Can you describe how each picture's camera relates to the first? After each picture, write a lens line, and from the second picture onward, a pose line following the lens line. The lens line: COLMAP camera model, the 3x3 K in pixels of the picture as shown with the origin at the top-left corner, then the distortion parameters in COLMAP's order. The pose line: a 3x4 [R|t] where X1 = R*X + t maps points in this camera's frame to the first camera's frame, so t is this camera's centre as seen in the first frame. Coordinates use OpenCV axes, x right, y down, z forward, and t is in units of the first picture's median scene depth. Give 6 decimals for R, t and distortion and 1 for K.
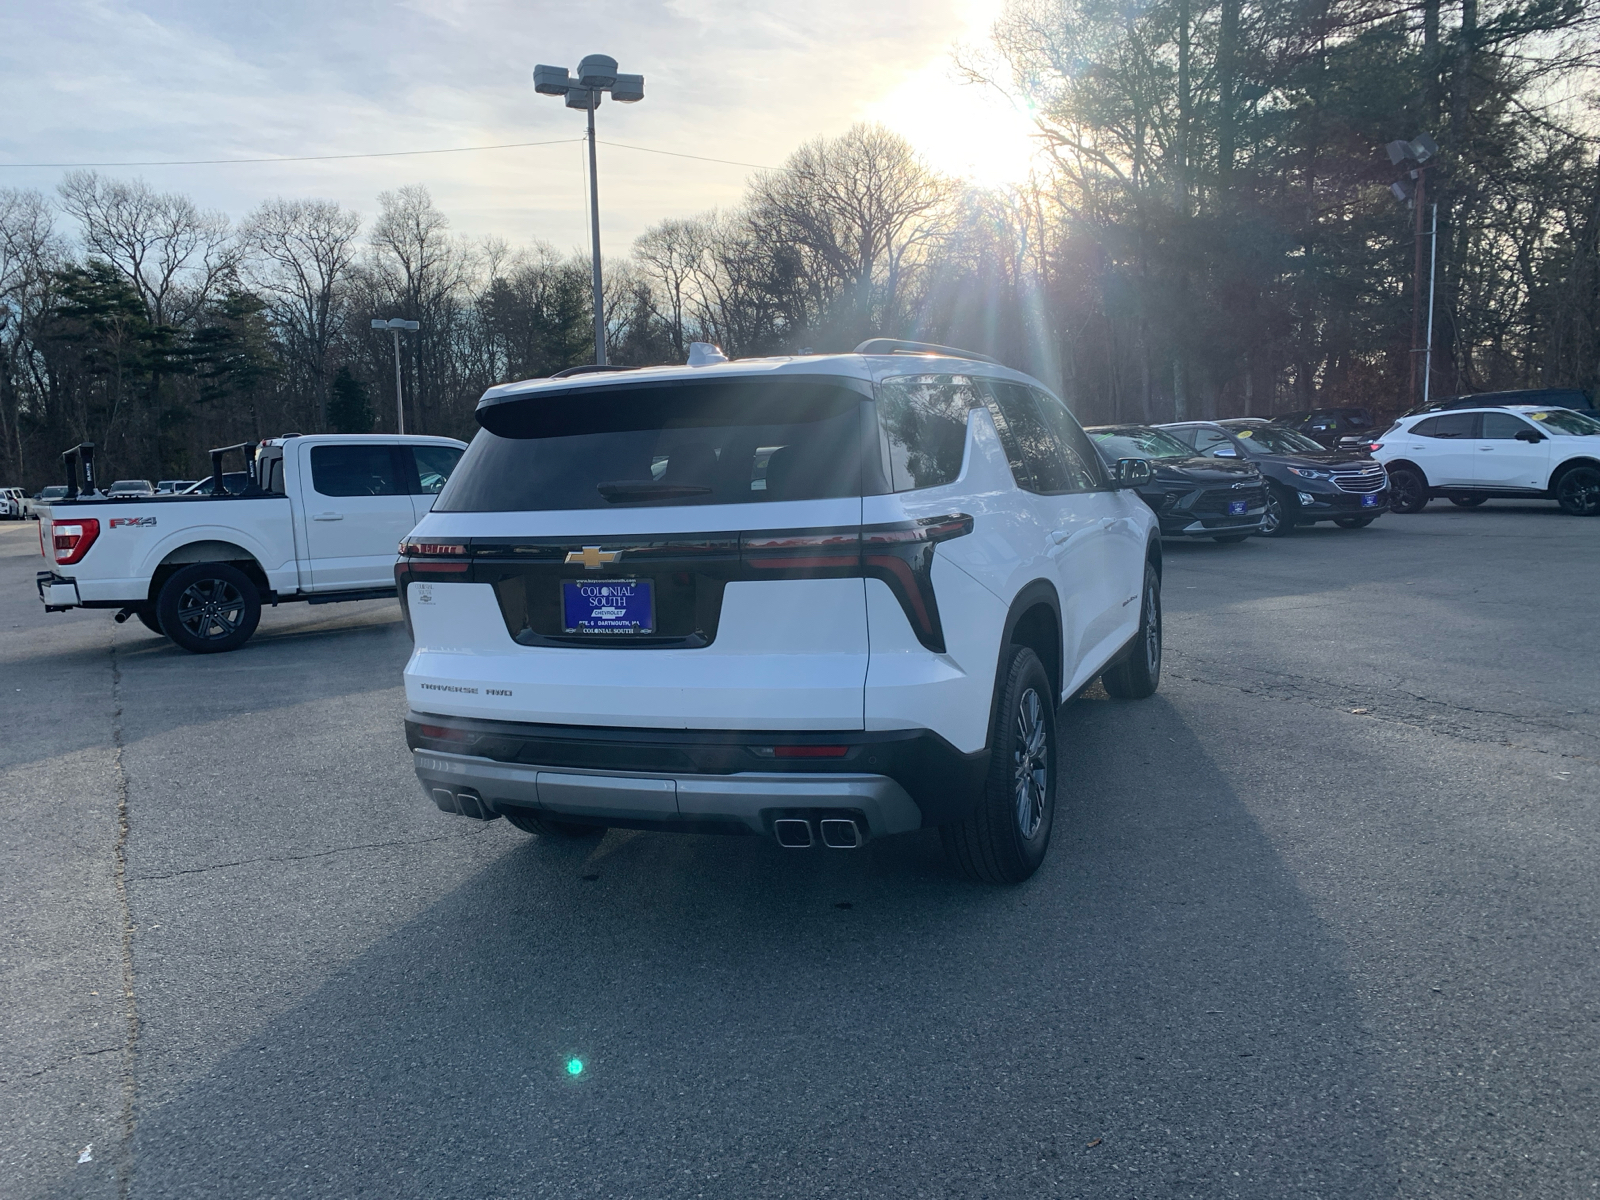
lens RADIAL K [[1211.3, 0, 805.3], [0, 1211.3, 592.8], [0, 0, 1]] dist [0.024452, -0.012788]
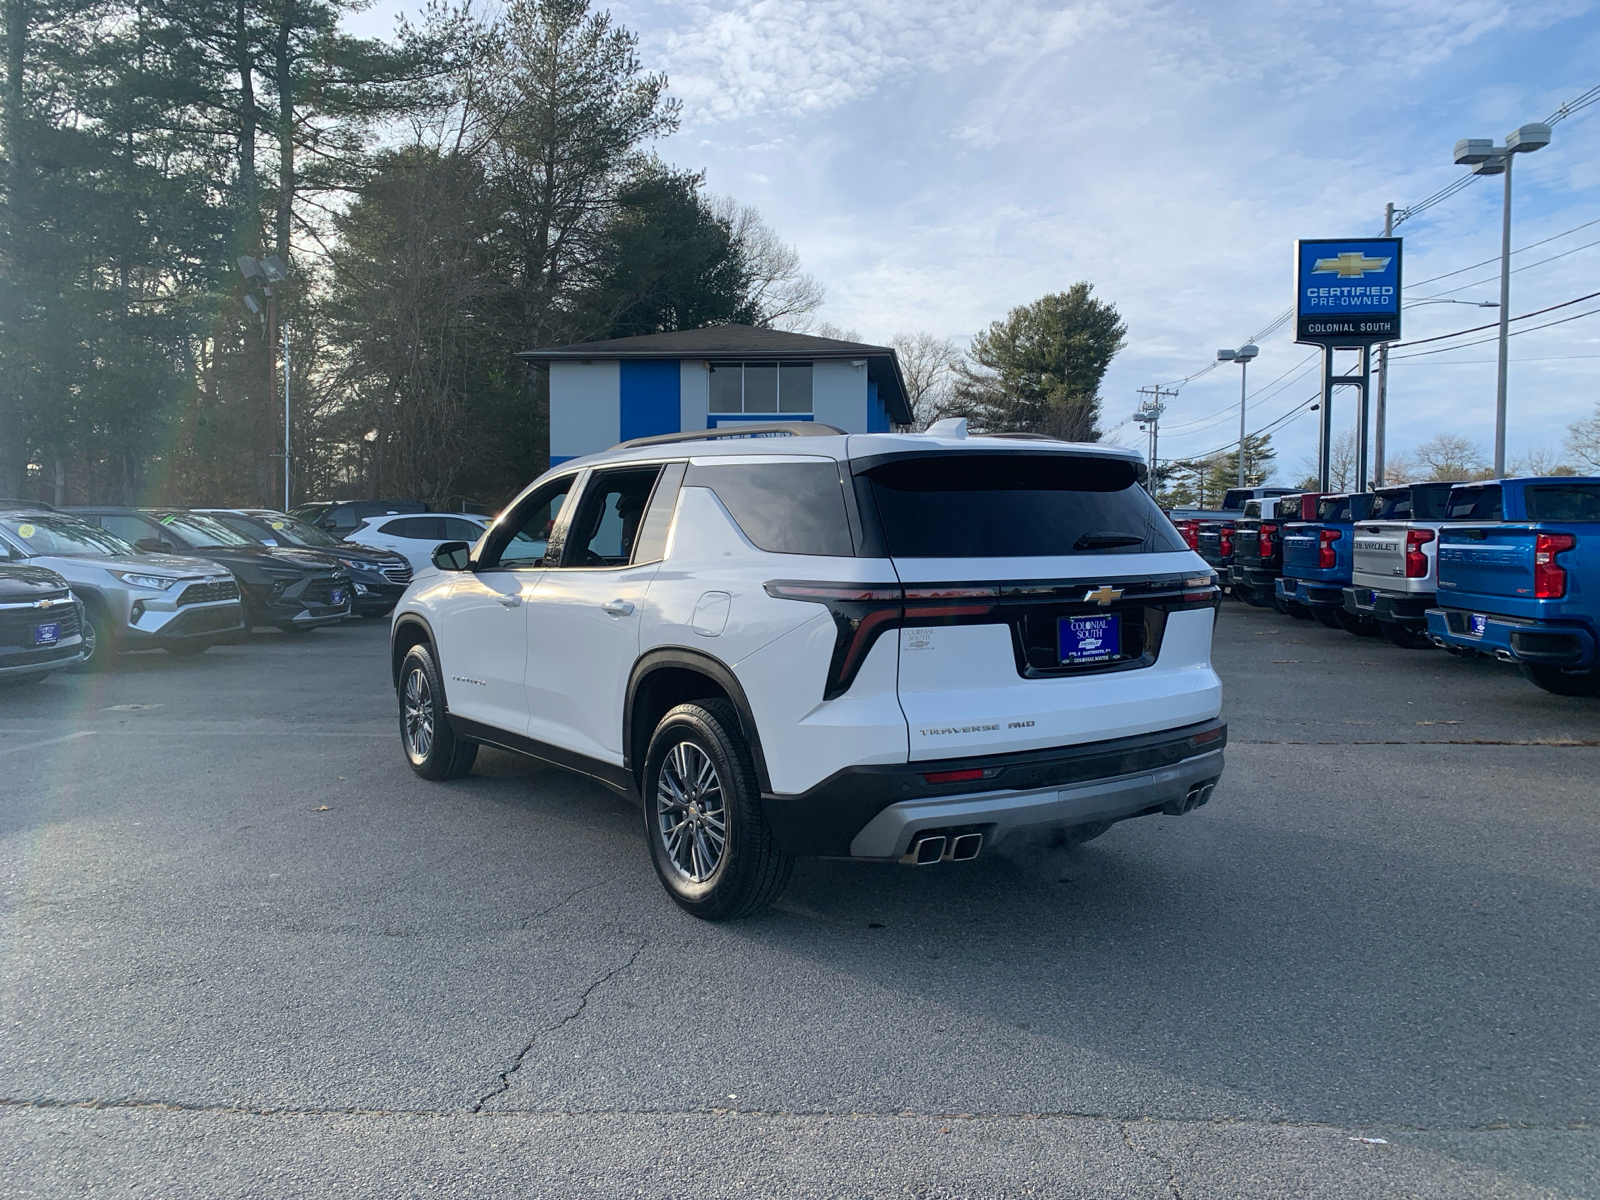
lens RADIAL K [[1211.3, 0, 805.3], [0, 1211.3, 592.8], [0, 0, 1]] dist [0.024452, -0.012788]
pose [[0.524246, 0.002203, 0.851564, -0.302185], [0.070333, 0.996468, -0.045877, 0.000456], [-0.848658, 0.083943, 0.522239, 0.141787]]
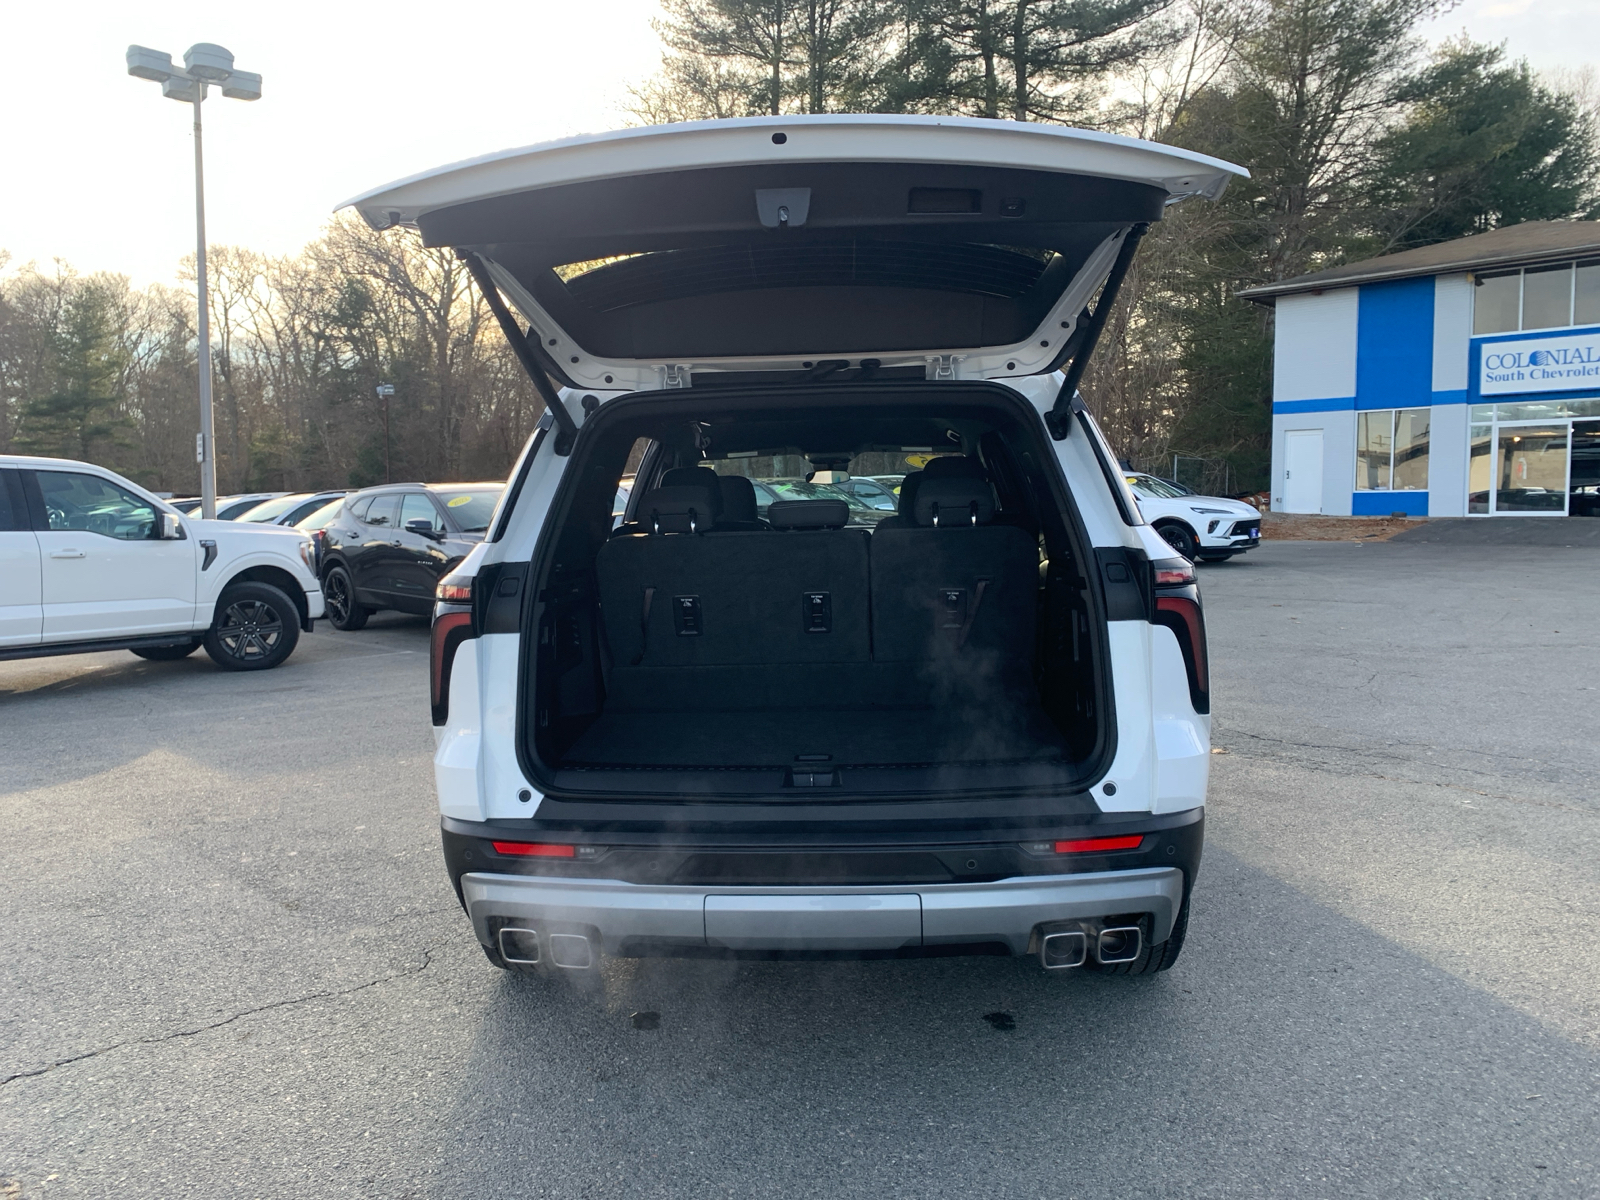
lens RADIAL K [[1190.4, 0, 800.0], [0, 1190.4, 600.0], [0, 0, 1]] dist [0.005151, 0.005822]
pose [[0.939841, -0.007485, 0.341531, -0.097196], [0.017959, 0.999460, -0.027516, -0.003899], [-0.341140, 0.031994, 0.939468, 0.063046]]
